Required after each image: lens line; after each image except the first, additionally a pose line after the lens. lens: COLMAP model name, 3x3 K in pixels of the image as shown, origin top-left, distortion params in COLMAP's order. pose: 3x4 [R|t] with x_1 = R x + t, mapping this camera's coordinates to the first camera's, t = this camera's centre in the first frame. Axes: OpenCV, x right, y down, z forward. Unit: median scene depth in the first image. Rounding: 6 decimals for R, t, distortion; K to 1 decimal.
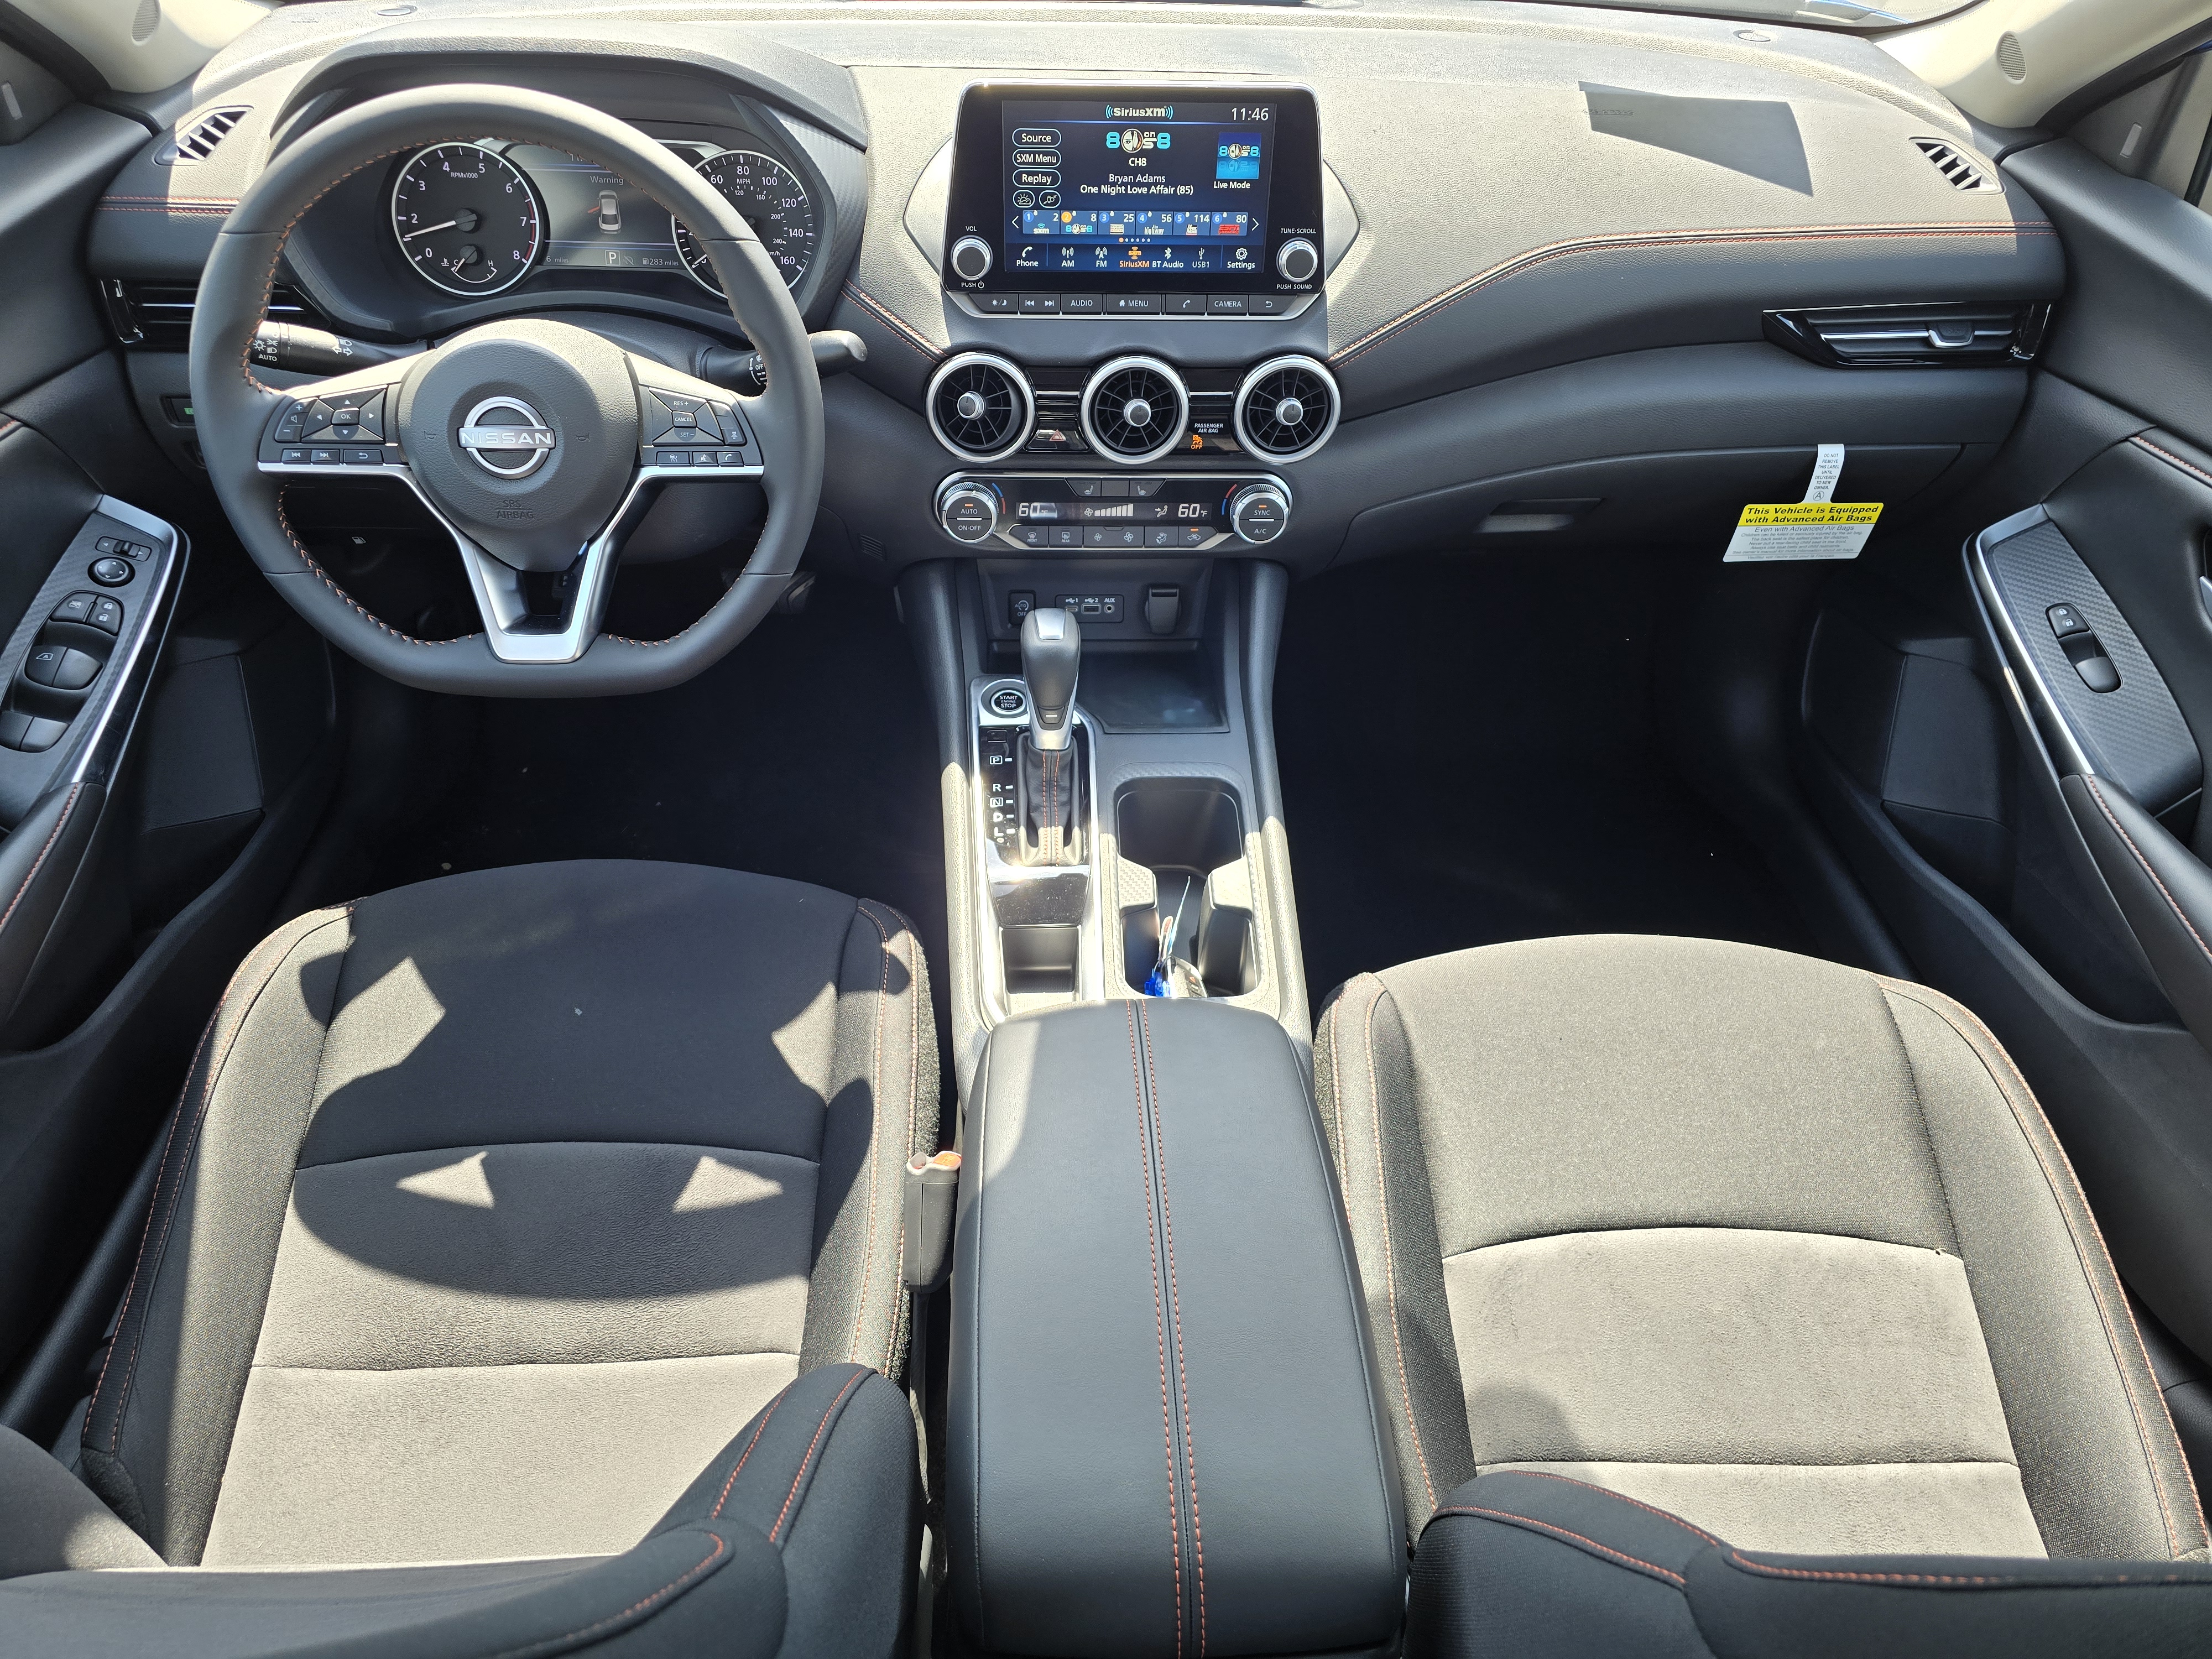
lens RADIAL K [[1528.2, 0, 1093.8], [0, 1528.2, 803.2], [0, 0, 1]] dist [0.066469, -0.062325]
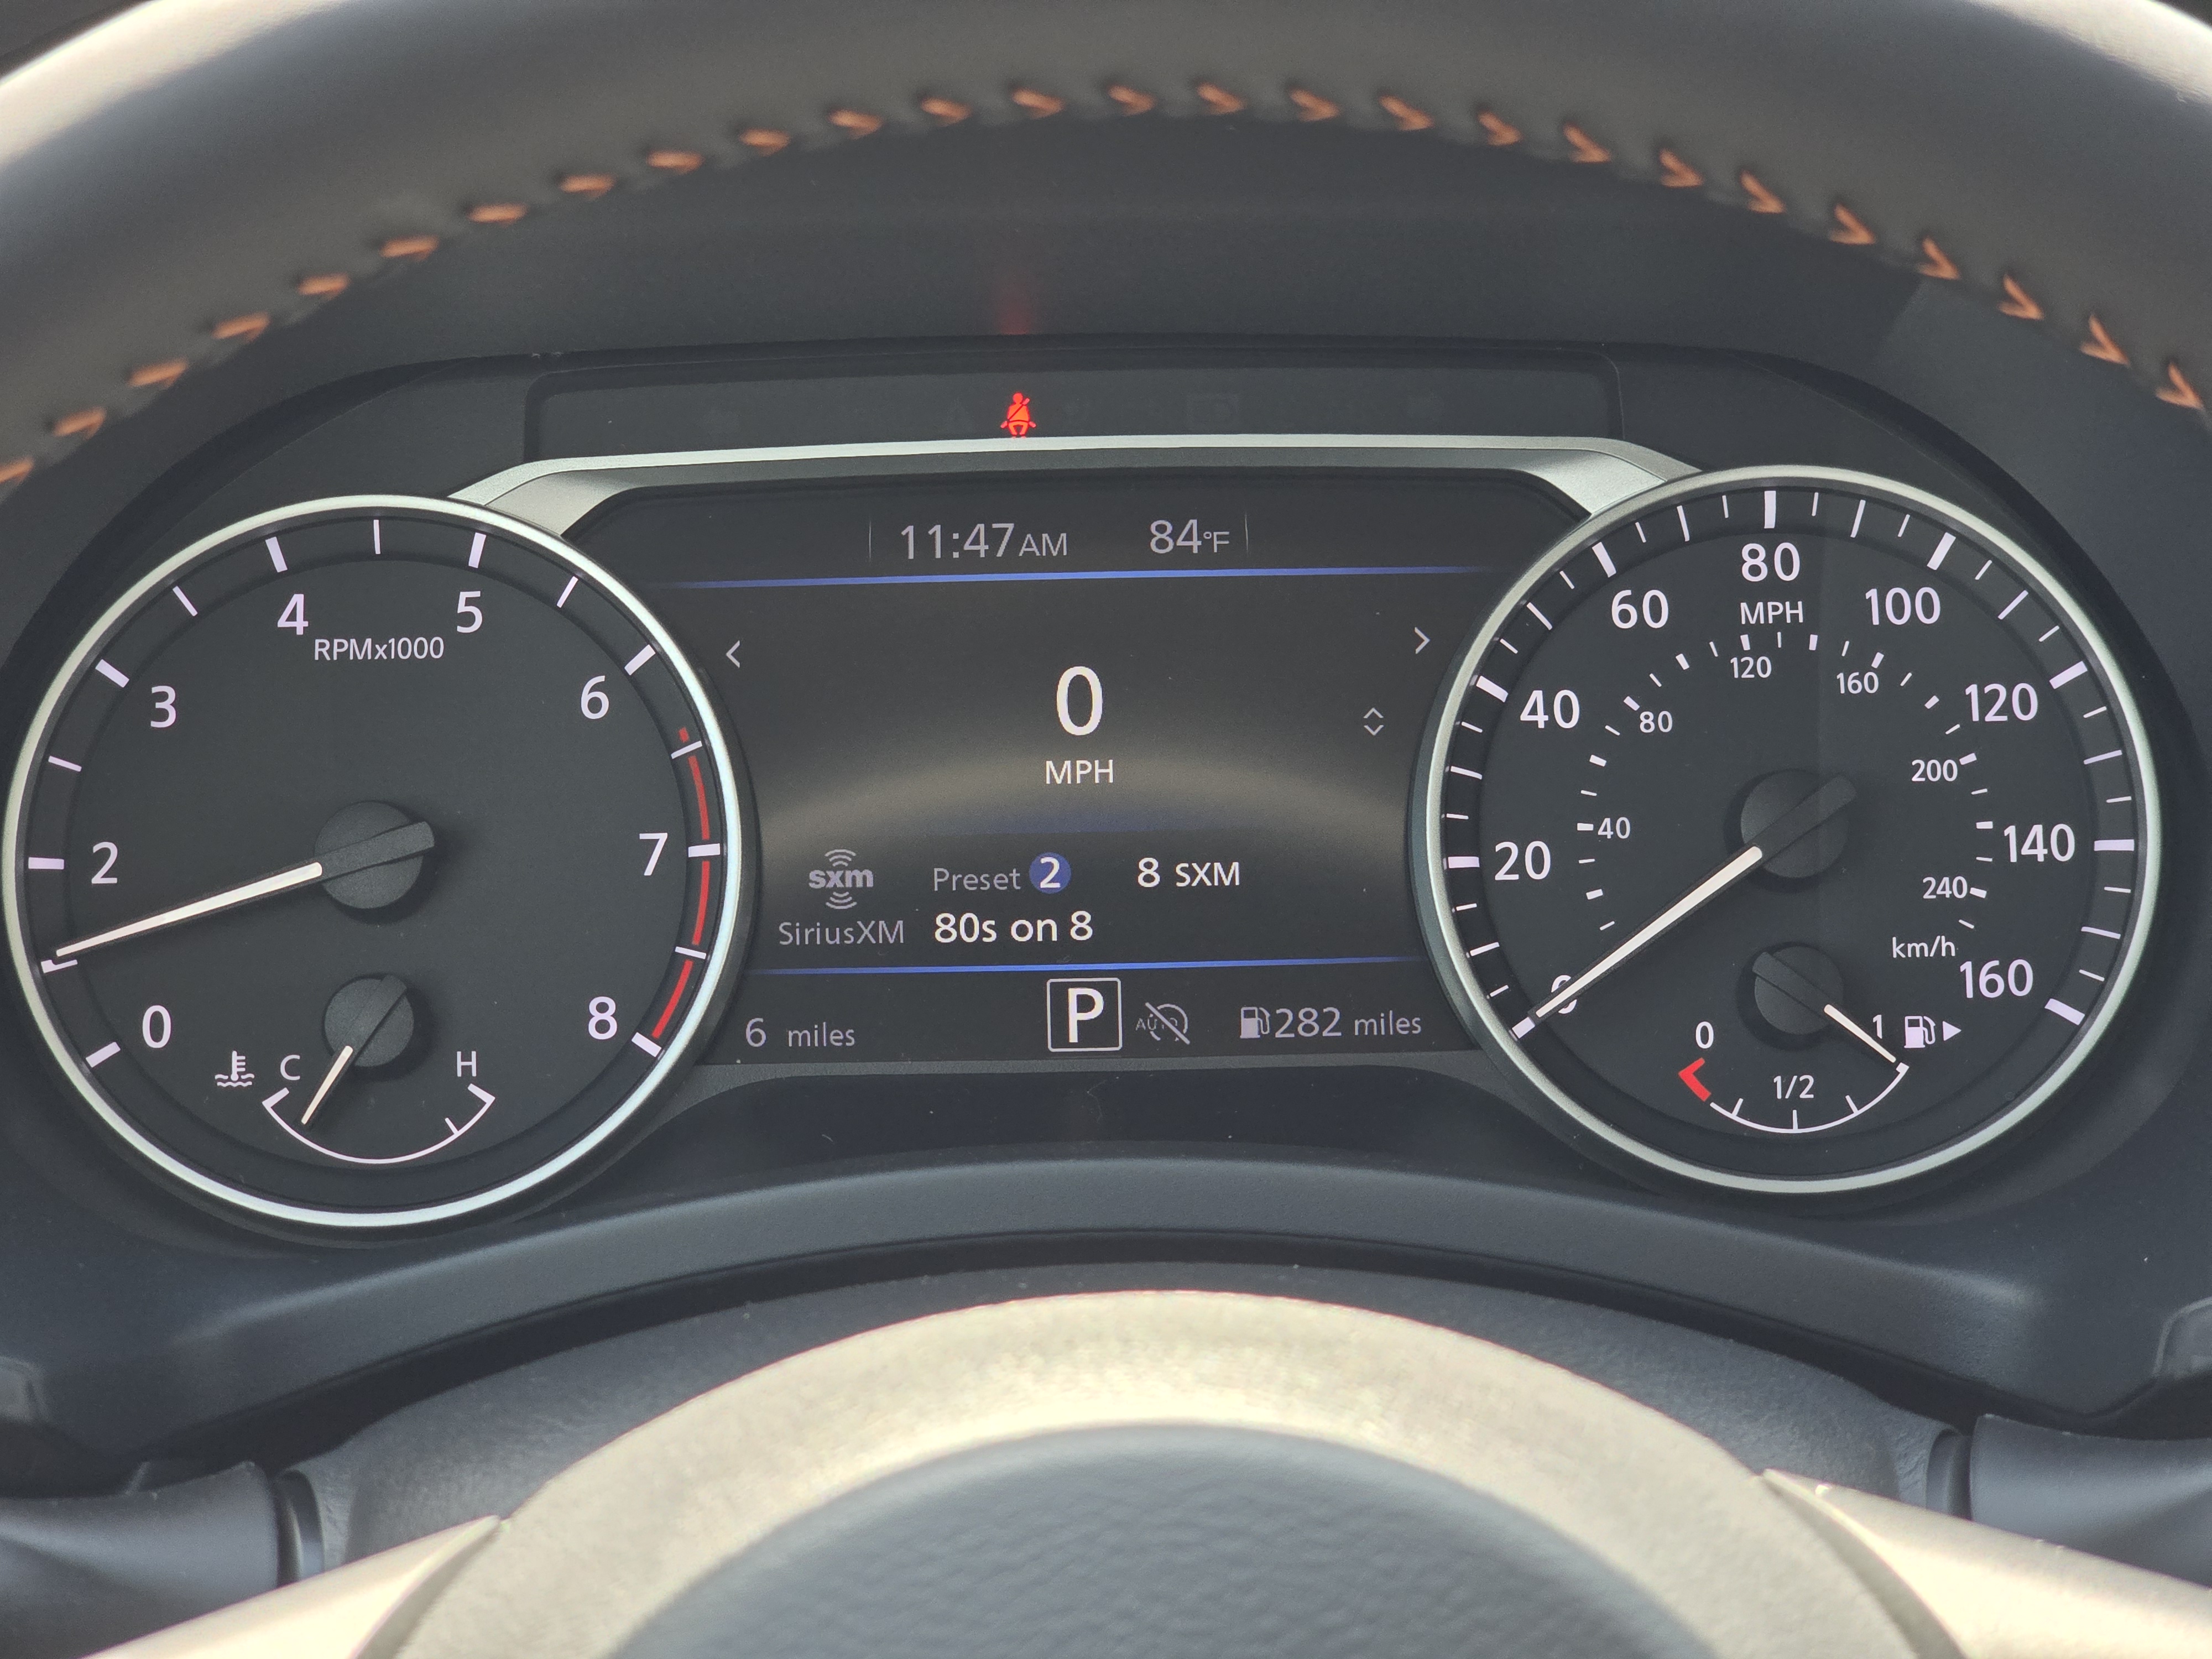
lens RADIAL K [[4365.9, 0, 1154.3], [0, 4365.9, 721.5], [0, 0, 1]] dist [-0.046024, 0.000000]
pose [[0.998991, -0.042341, -0.015004, -0.327195], [0.031652, 0.900495, -0.433713, -0.167260], [0.031874, 0.432800, 0.900926, 0.554809]]
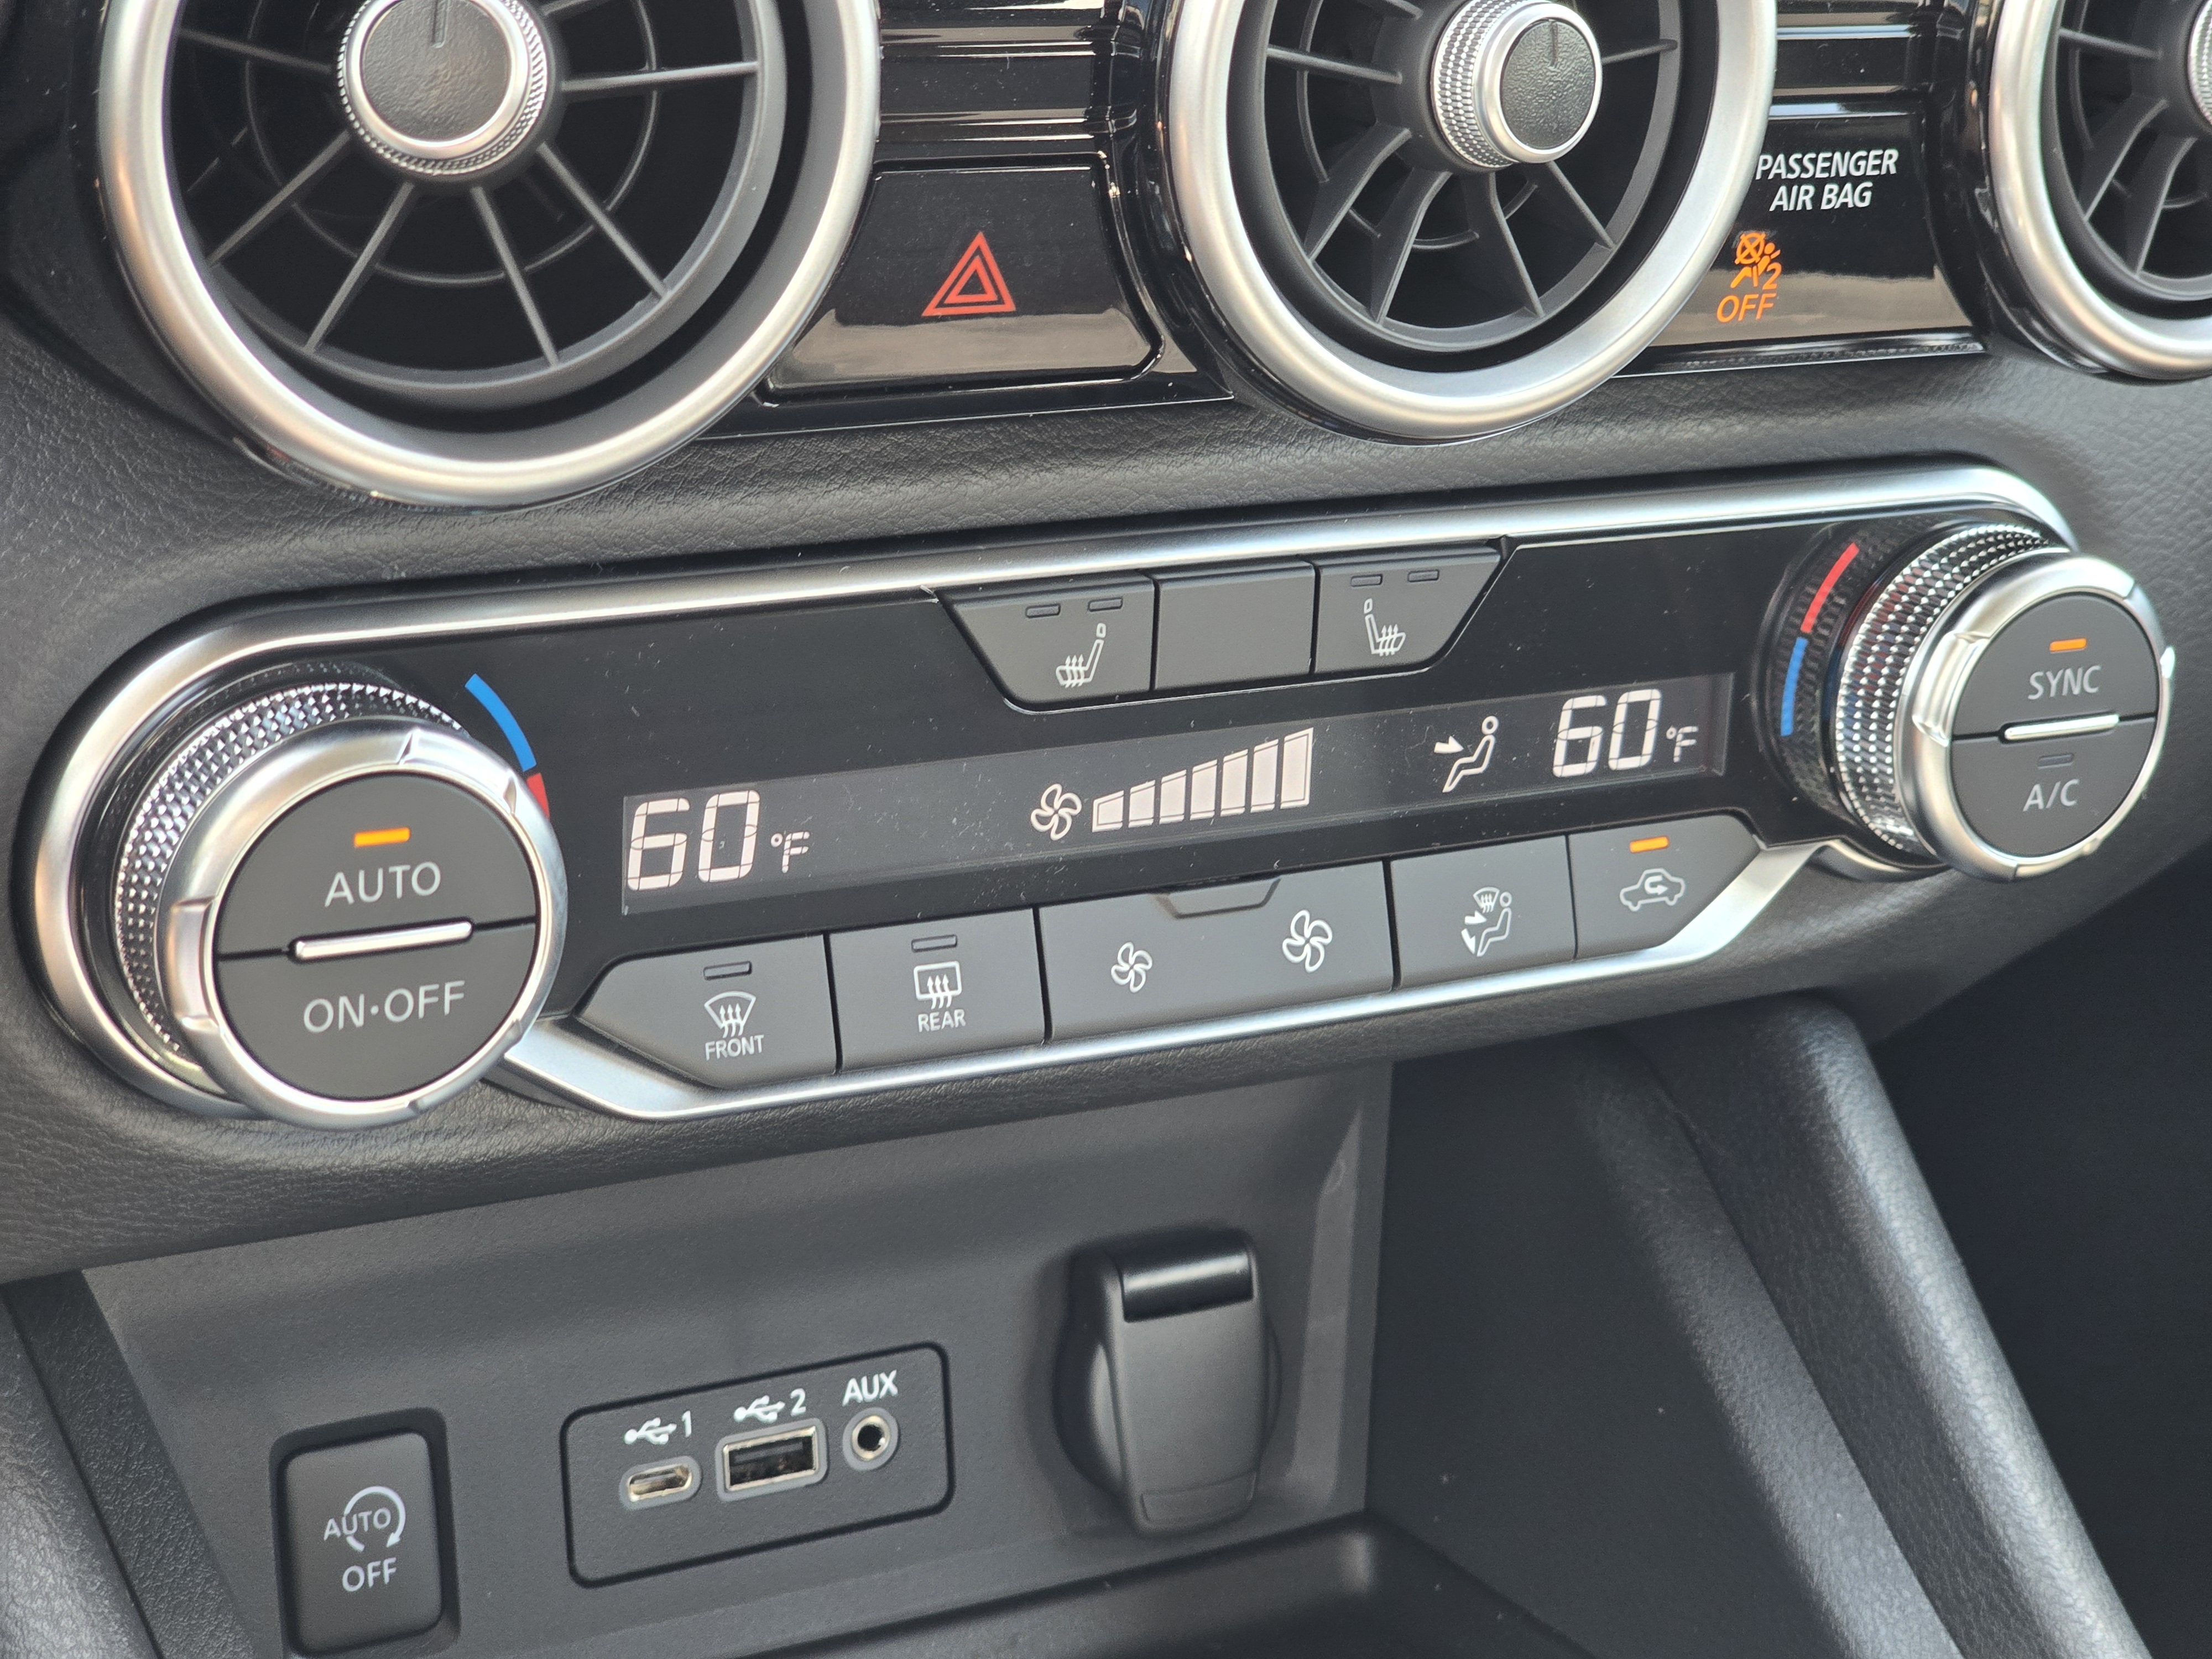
lens RADIAL K [[4365.9, 0, 1185.8], [0, 4365.9, 734.9], [0, 0, 1]] dist [-0.046024, 0.000000]
pose [[0.882632, -0.105255, 0.458129, -0.200306], [0.220125, 0.953691, -0.204982, -0.114681], [-0.415339, 0.281769, 0.864928, 0.667799]]
